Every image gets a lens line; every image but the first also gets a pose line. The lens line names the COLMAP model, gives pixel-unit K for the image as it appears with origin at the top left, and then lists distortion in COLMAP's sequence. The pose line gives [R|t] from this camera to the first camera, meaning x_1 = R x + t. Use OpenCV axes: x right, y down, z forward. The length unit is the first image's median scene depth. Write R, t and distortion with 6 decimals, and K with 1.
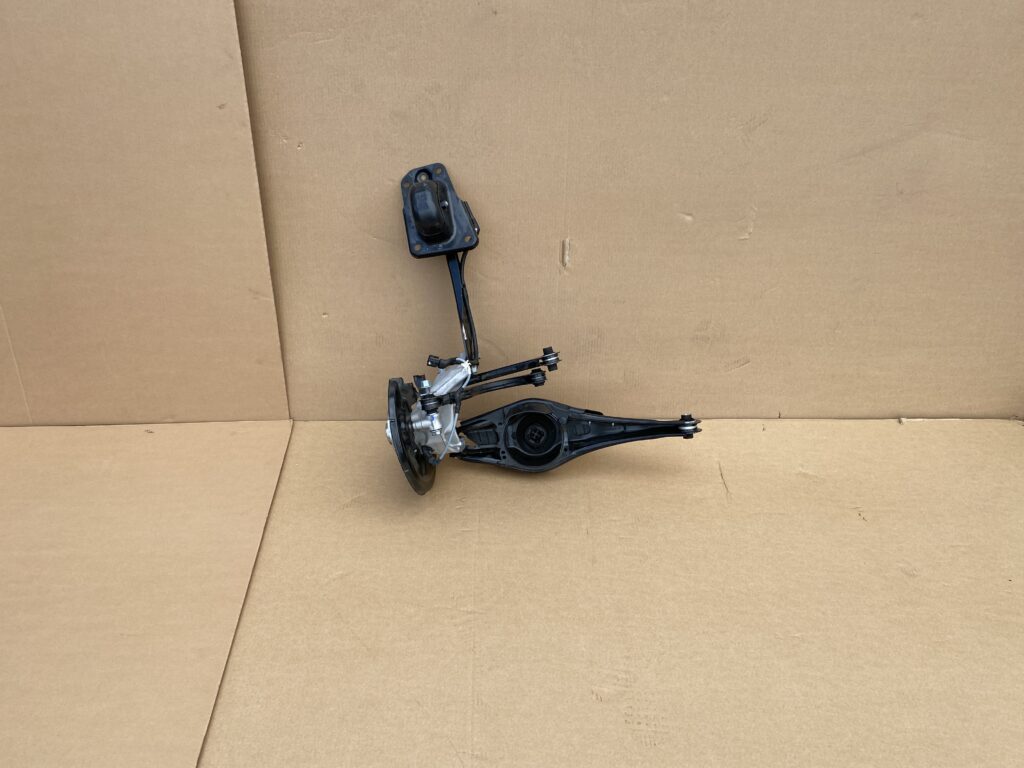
lens RADIAL K [[775.8, 0, 512.0], [0, 775.8, 384.0], [0, 0, 1]] dist [-0.005304, -0.007894]
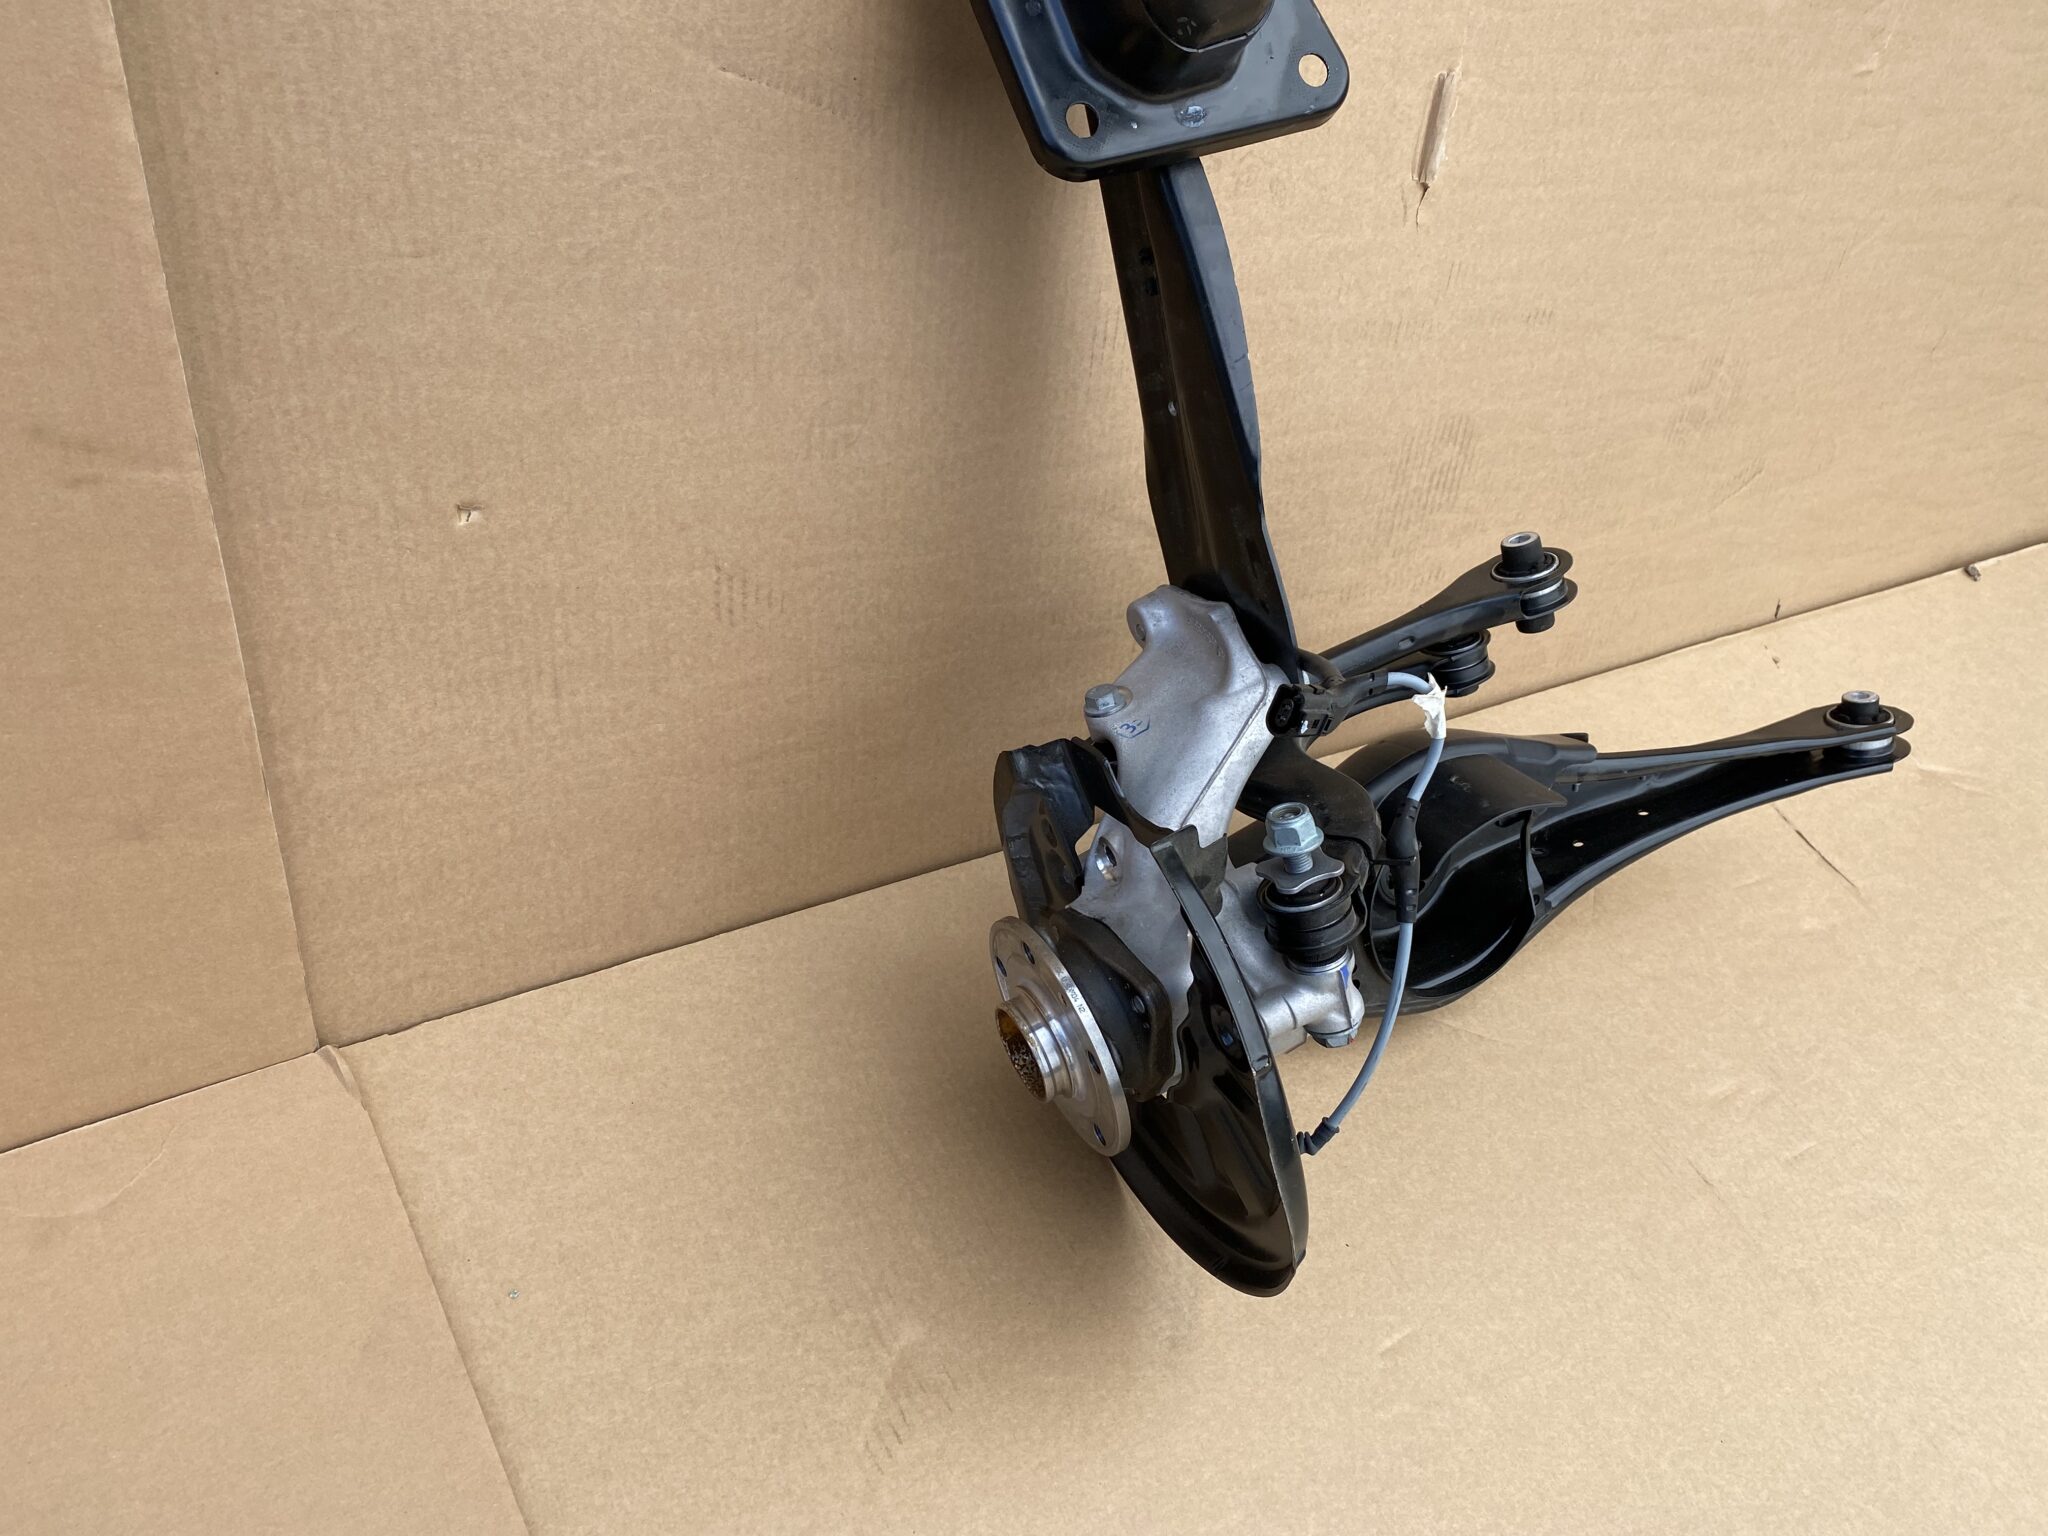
lens RADIAL K [[1567.3, 0, 1037.0], [0, 1567.3, 769.4], [0, 0, 1]] dist [0.012582, -0.006280]
pose [[0.845964, -0.217330, 0.486943, -0.328220], [0.100805, 0.961890, 0.254177, -0.113792], [-0.523626, -0.165938, 0.835632, 0.607519]]
